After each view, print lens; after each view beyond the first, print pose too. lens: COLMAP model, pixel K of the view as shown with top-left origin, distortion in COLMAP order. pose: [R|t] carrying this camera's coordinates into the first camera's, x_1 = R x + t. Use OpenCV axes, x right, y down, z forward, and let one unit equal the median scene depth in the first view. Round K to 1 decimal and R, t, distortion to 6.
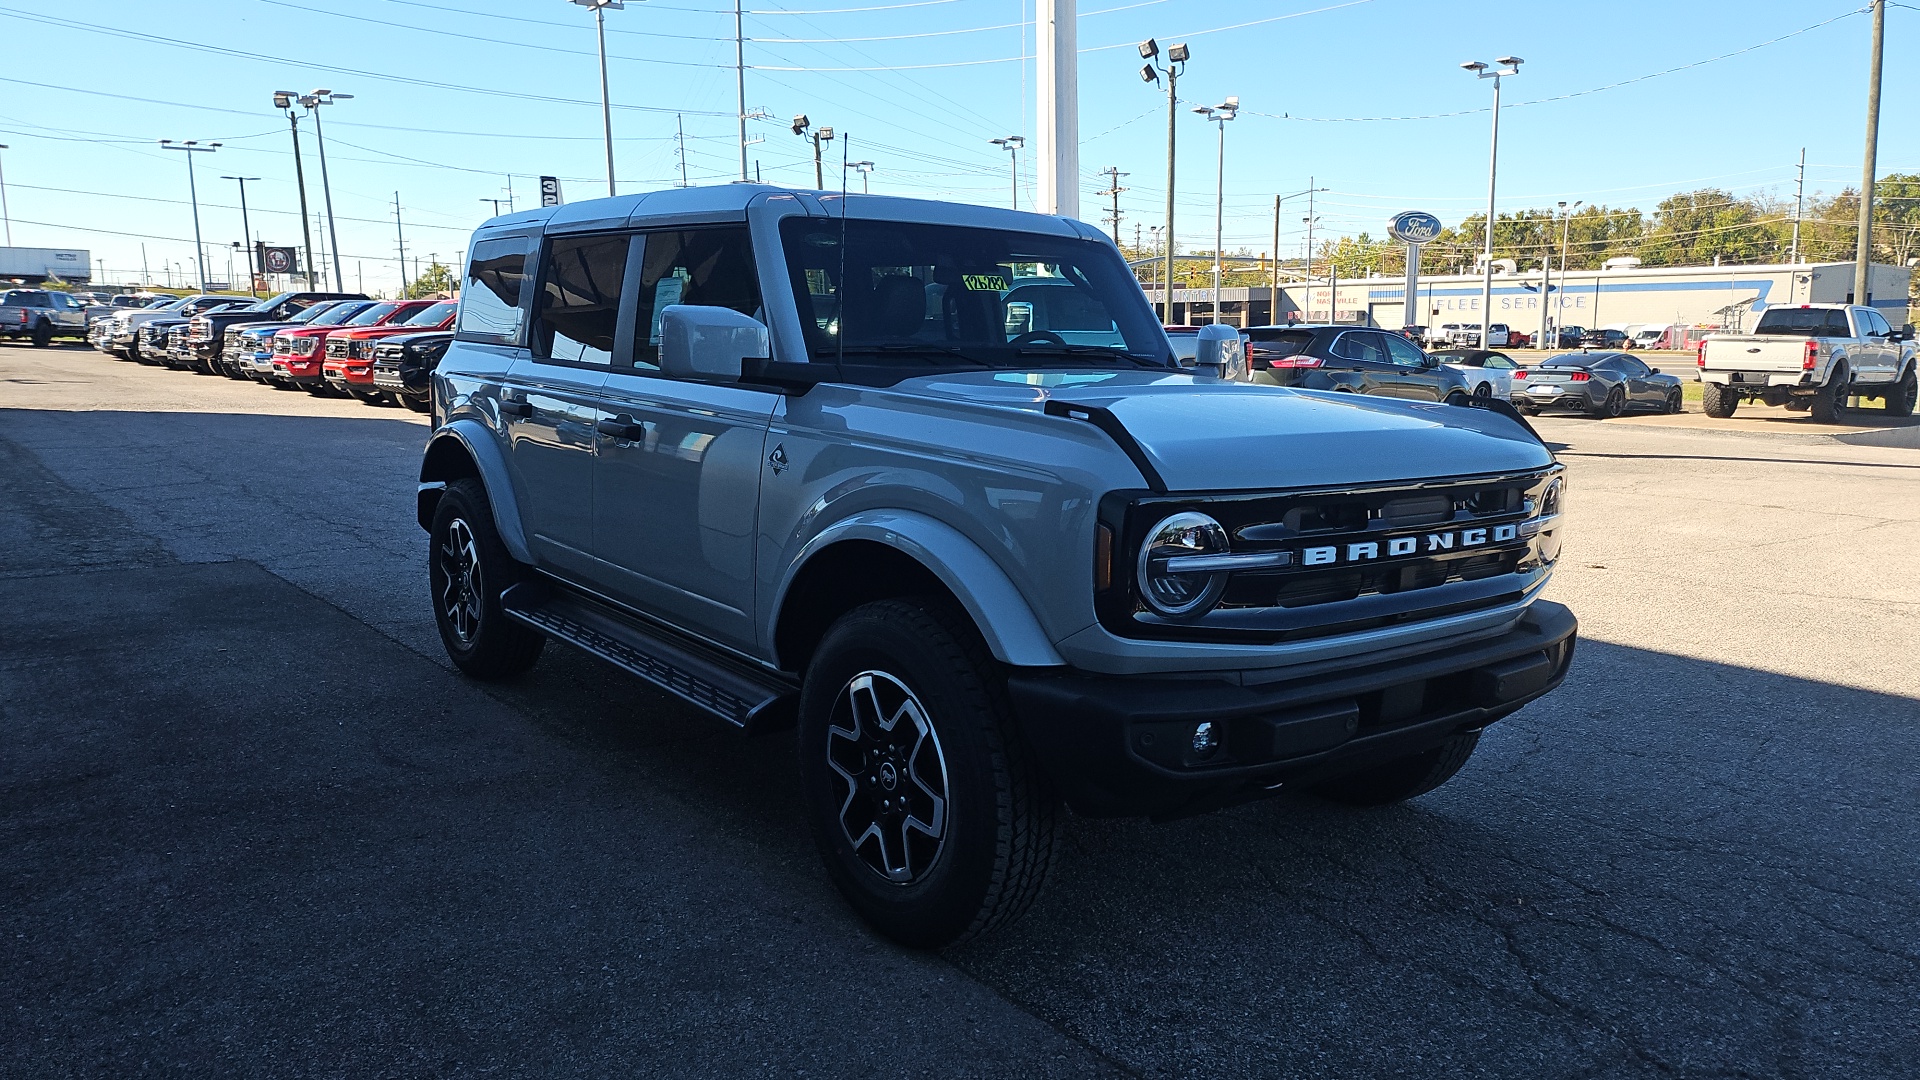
lens RADIAL K [[1347.0, 0, 969.6], [0, 1347.0, 536.8], [0, 0, 1]] dist [0.098262, -0.131093]
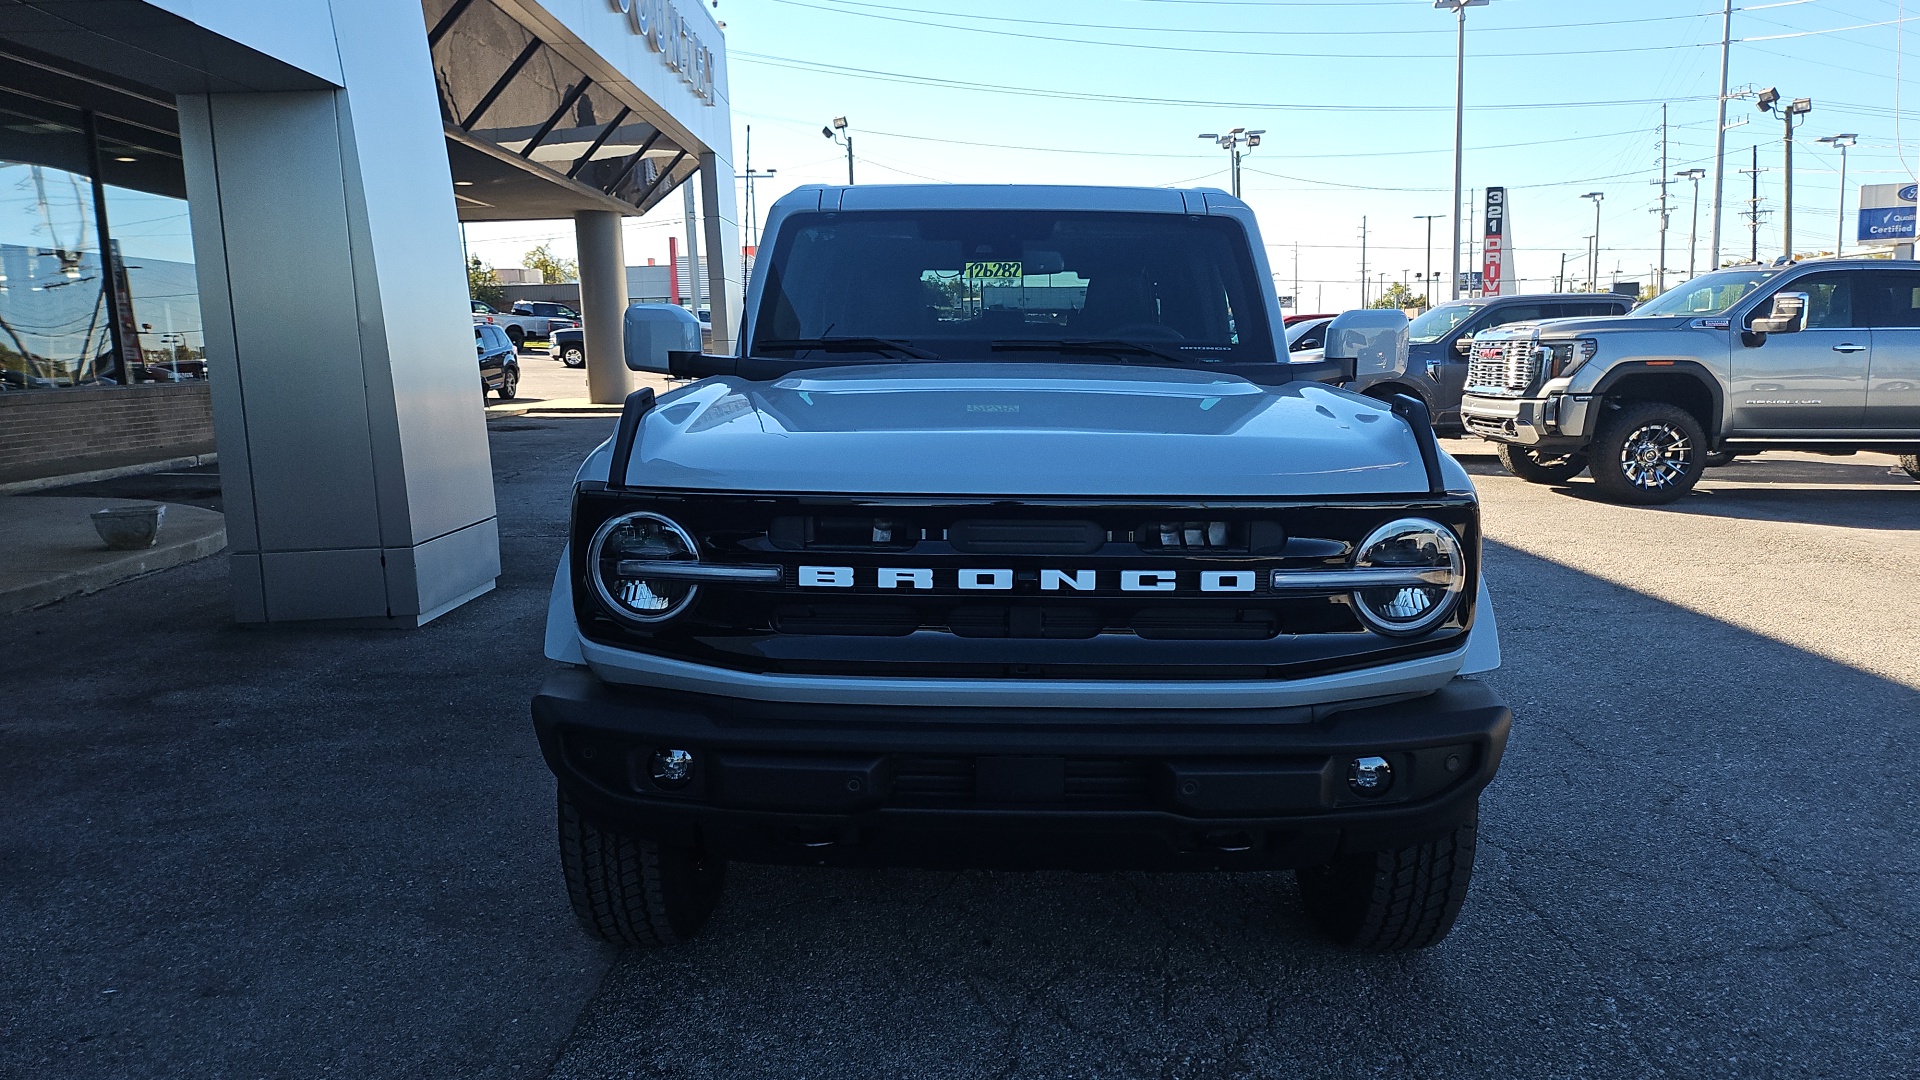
lens RADIAL K [[1347.0, 0, 969.6], [0, 1347.0, 536.8], [0, 0, 1]] dist [0.098262, -0.131093]
pose [[0.782689, 0.073148, -0.618100, 0.584339], [-0.080168, 0.996646, 0.016431, -0.021786], [0.617228, 0.036692, 0.785928, 0.279042]]
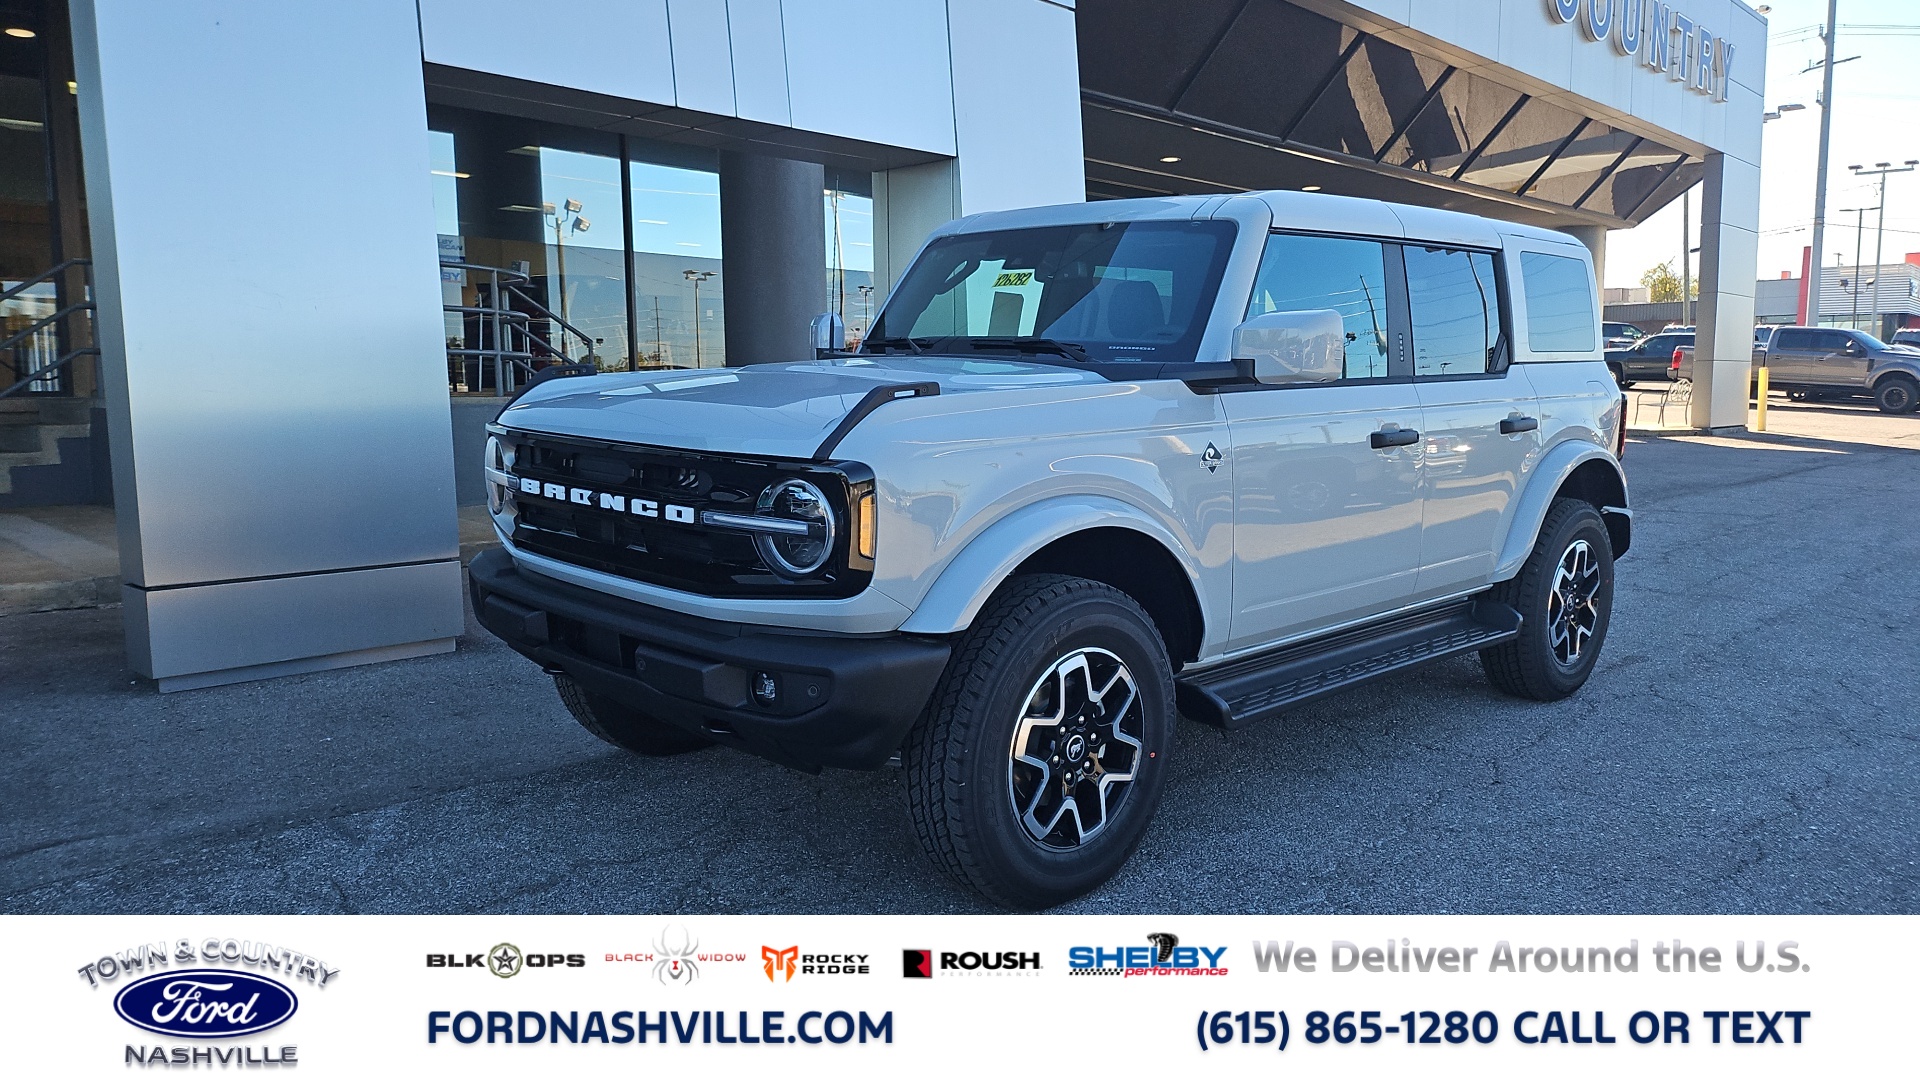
lens RADIAL K [[1347.0, 0, 969.6], [0, 1347.0, 536.8], [0, 0, 1]] dist [0.098262, -0.131093]
pose [[0.114445, 0.118114, -0.986383, 1.076654], [-0.162201, 0.981804, 0.098747, -0.090053], [0.980099, 0.148691, 0.131521, 0.862730]]
